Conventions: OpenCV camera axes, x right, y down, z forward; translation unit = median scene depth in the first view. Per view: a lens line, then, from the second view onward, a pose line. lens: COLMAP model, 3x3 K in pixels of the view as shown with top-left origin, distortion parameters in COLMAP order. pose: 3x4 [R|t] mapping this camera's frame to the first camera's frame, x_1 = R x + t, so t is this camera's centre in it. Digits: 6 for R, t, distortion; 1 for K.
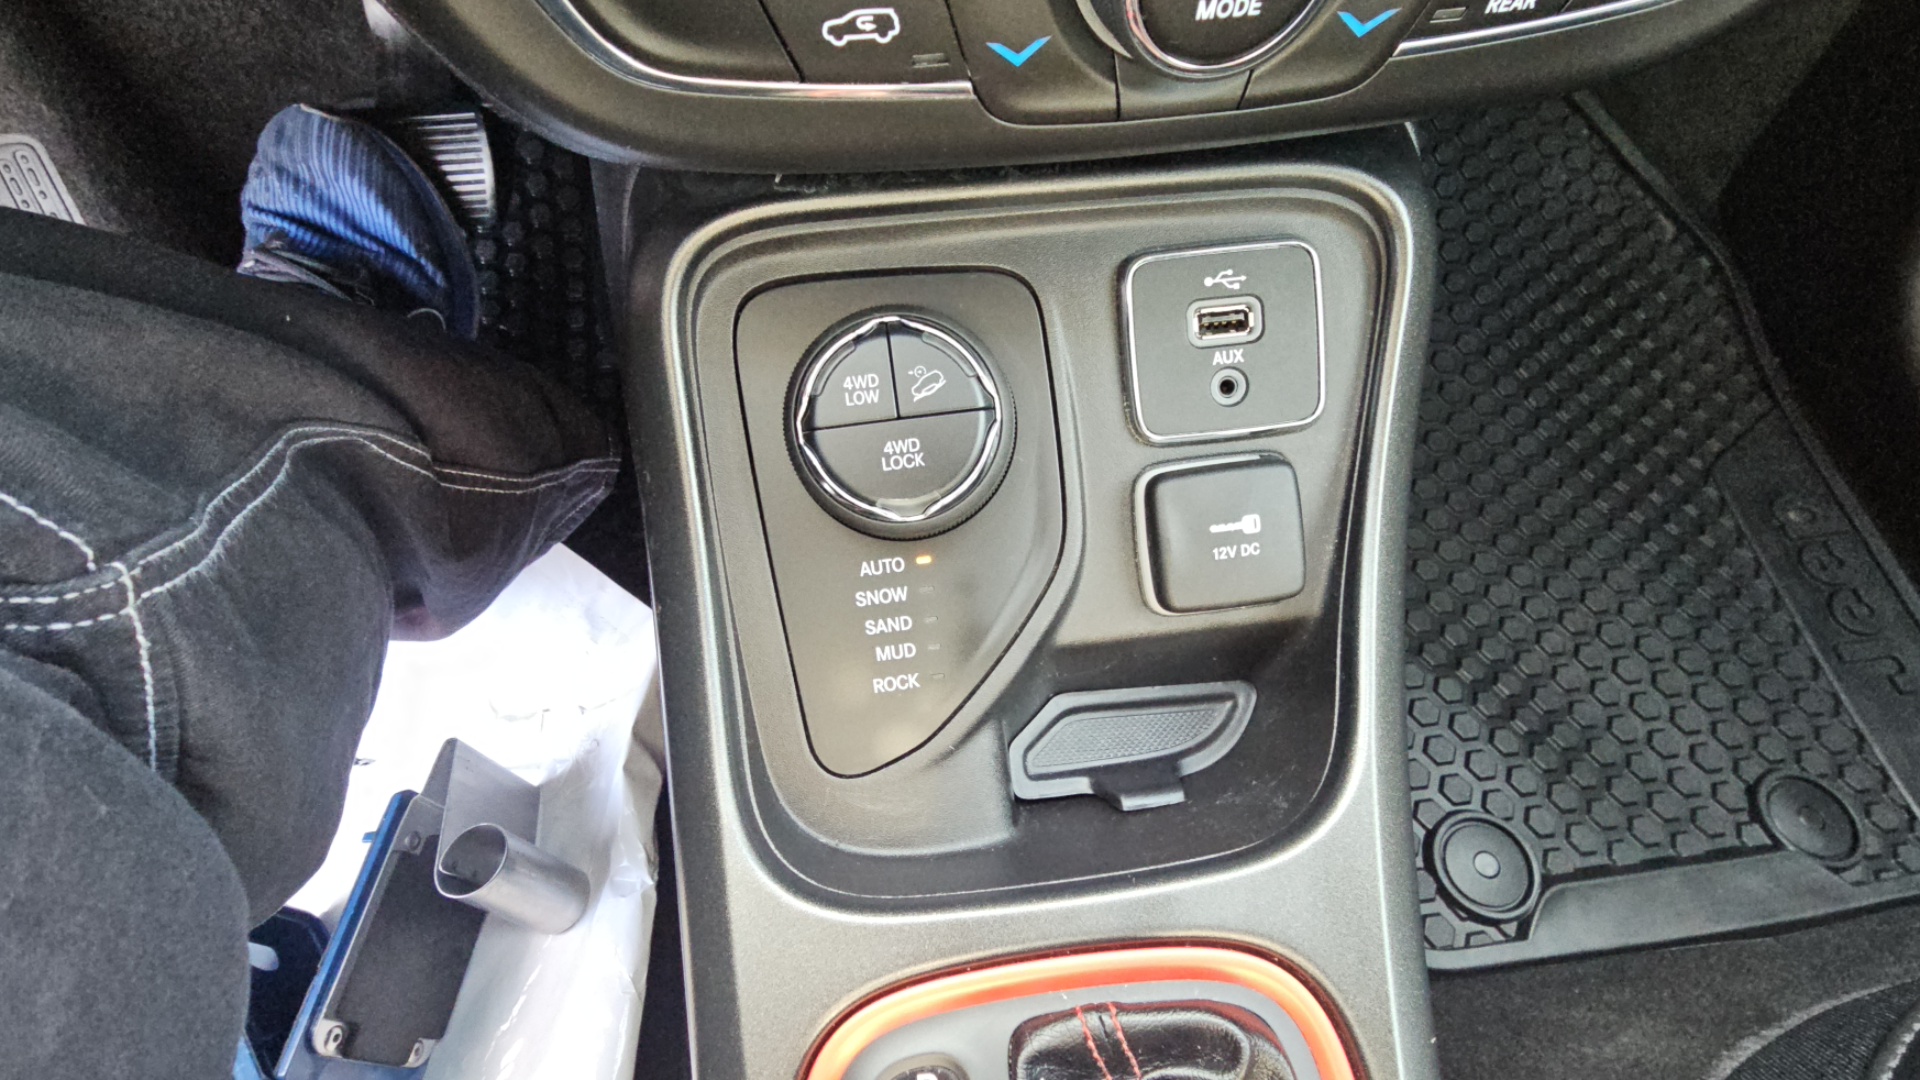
lens RADIAL K [[856.7, 0, 981.0], [0, 856.7, 546.1], [0, 0, 1]] dist [0.003056, -0.001496]
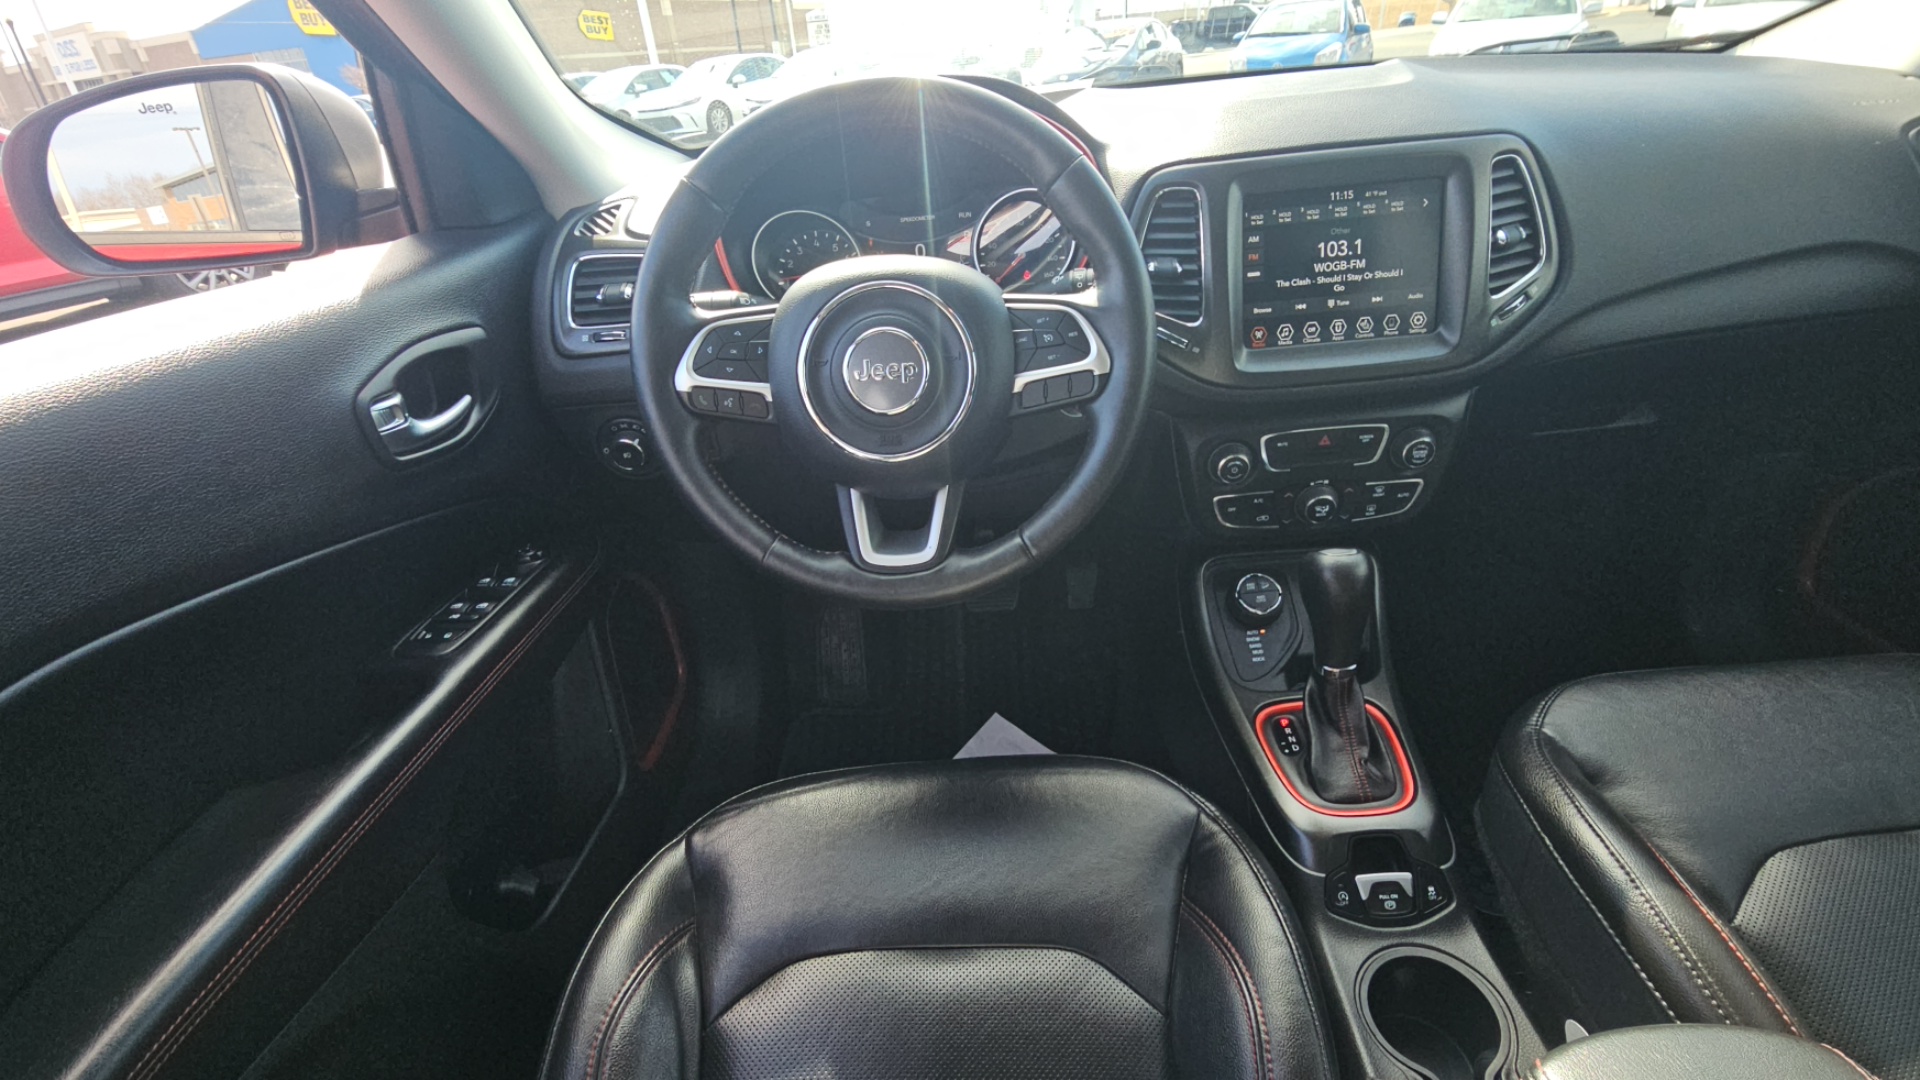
lens RADIAL K [[850.6, 0, 981.5], [0, 850.6, 545.2], [0, 0, 1]] dist [0.005719, -0.003873]
pose [[0.989225, -0.011838, -0.145921, -0.797117], [-0.067669, 0.846889, -0.527447, 1.900847], [0.129823, 0.531639, 0.836963, -2.788955]]
